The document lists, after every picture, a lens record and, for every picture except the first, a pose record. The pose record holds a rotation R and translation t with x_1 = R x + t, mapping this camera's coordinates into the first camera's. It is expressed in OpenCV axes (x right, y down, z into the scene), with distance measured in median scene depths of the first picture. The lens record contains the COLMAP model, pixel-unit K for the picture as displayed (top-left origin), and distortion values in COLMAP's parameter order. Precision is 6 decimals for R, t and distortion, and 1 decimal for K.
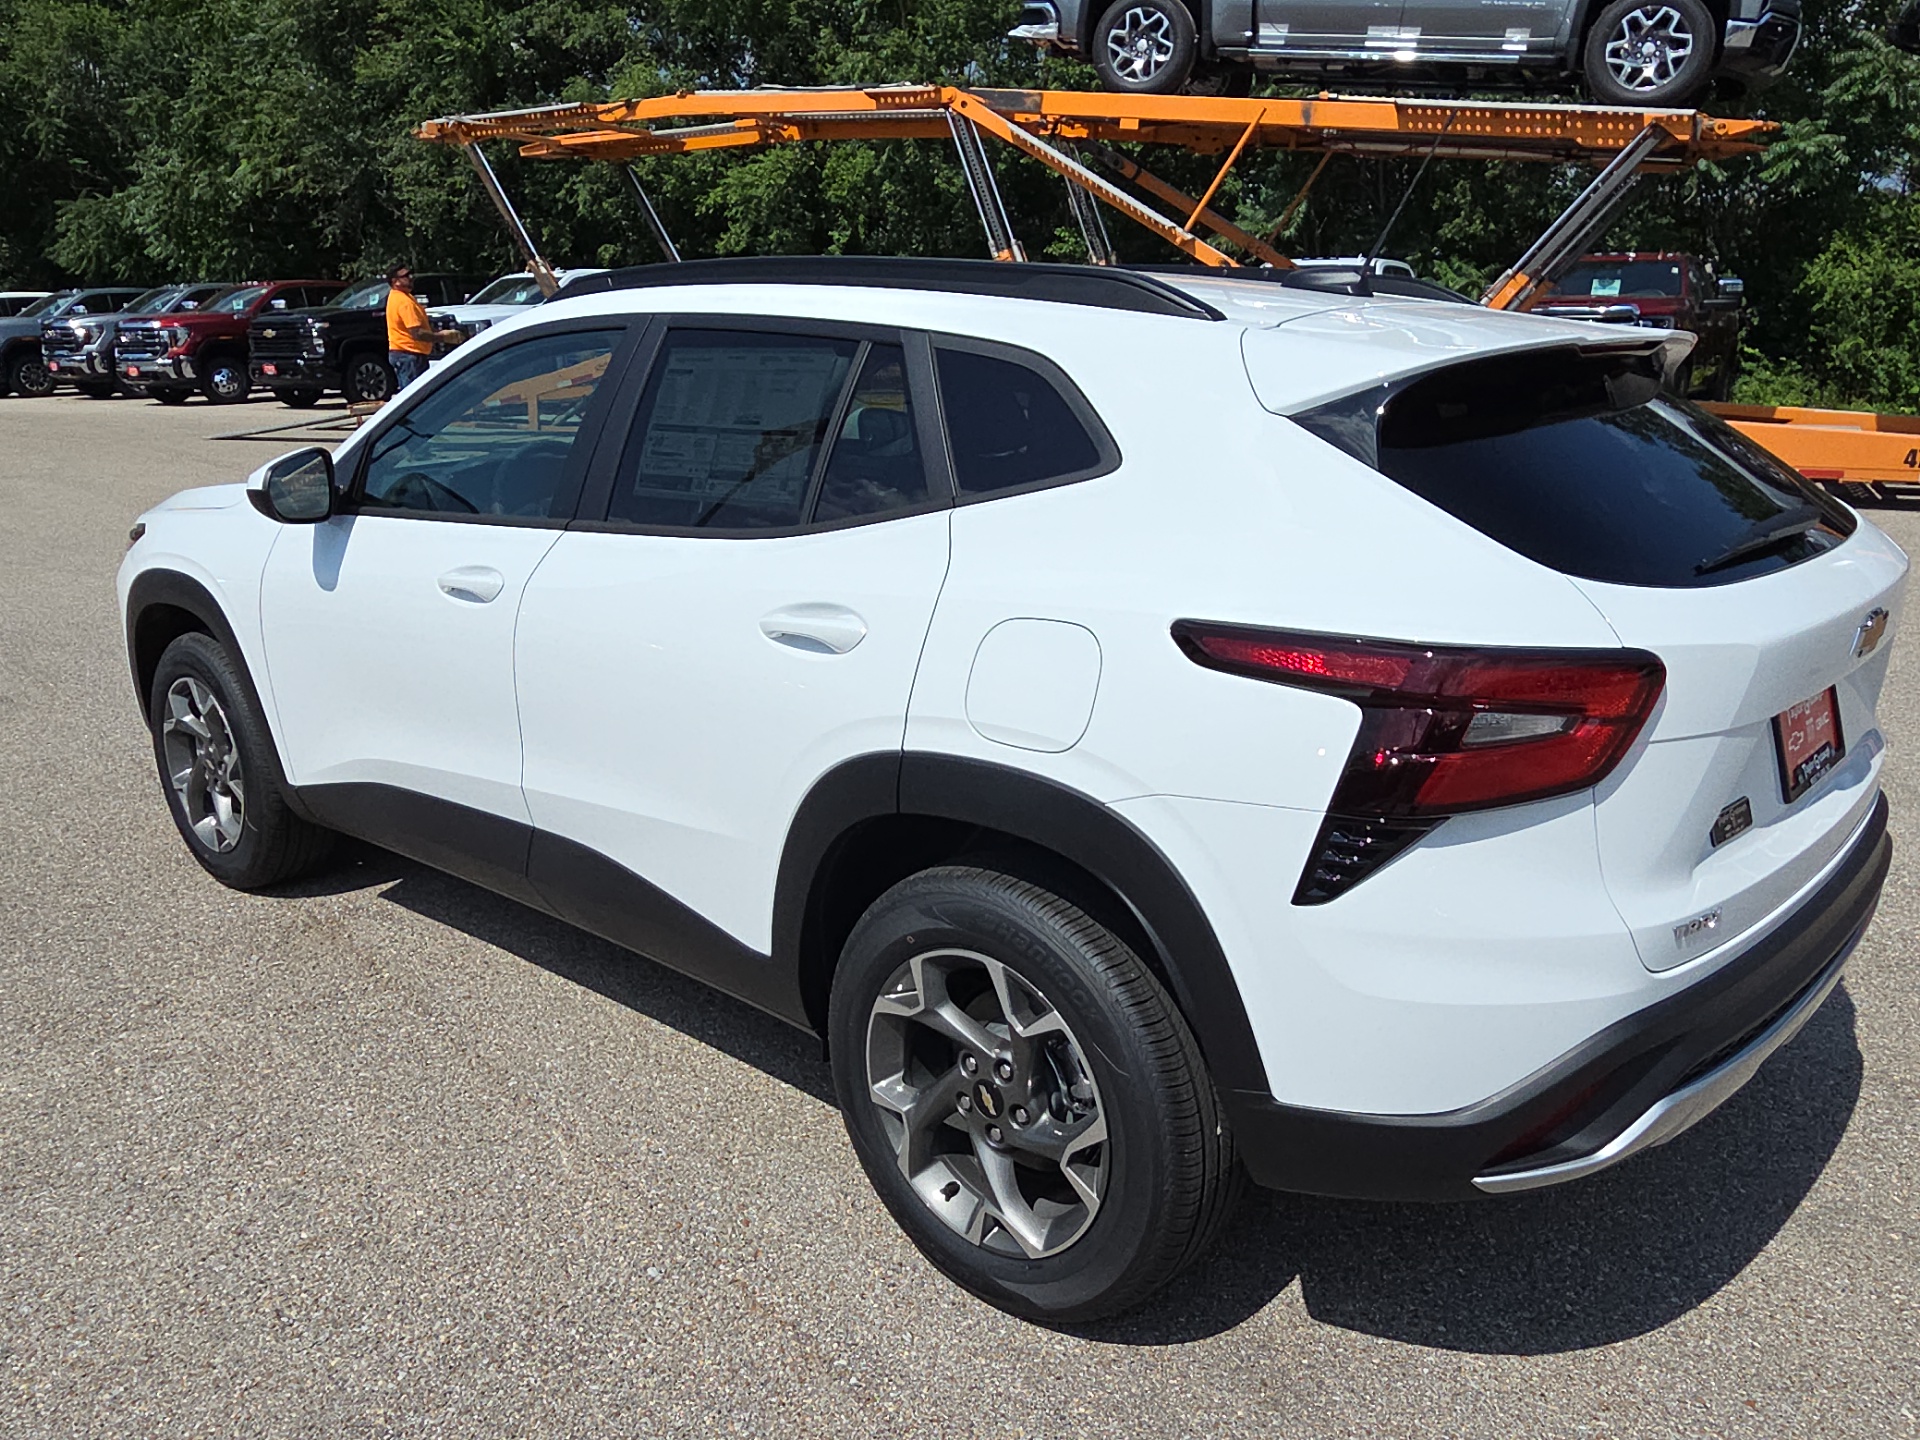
lens RADIAL K [[1530.6, 0, 960.0], [0, 1530.6, 720.0], [0, 0, 1]] dist [-0.002109, 0.005987]
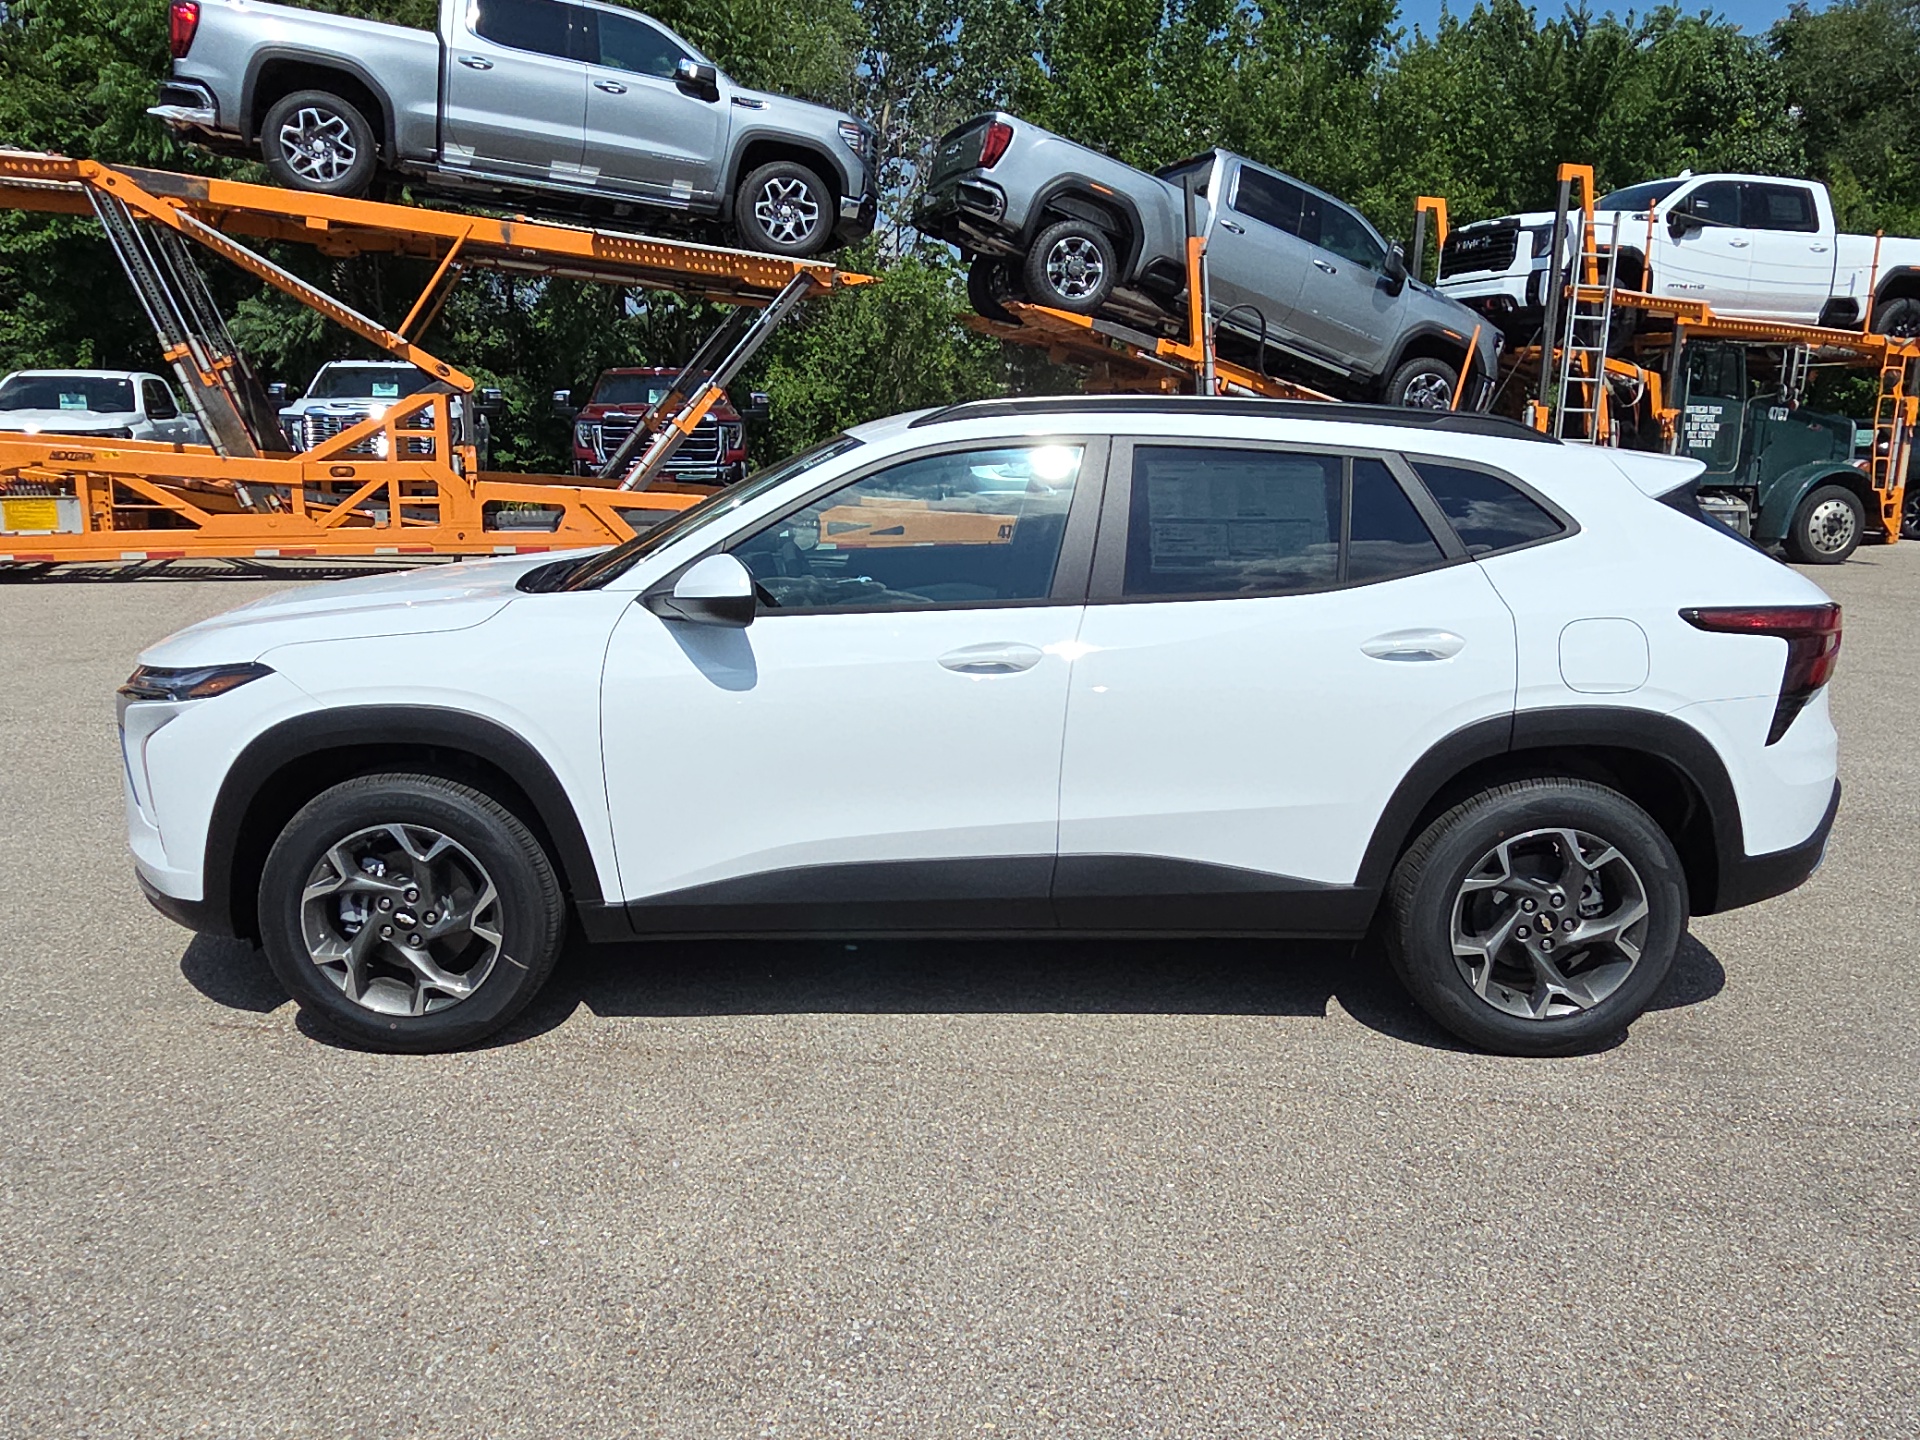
lens RADIAL K [[1530.6, 0, 960.0], [0, 1530.6, 720.0], [0, 0, 1]] dist [-0.002109, 0.005987]
pose [[0.727293, -0.117950, 0.676116, -0.317461], [0.158959, 0.987284, 0.001242, -0.013315], [-0.667666, 0.106571, 0.736794, 0.042701]]
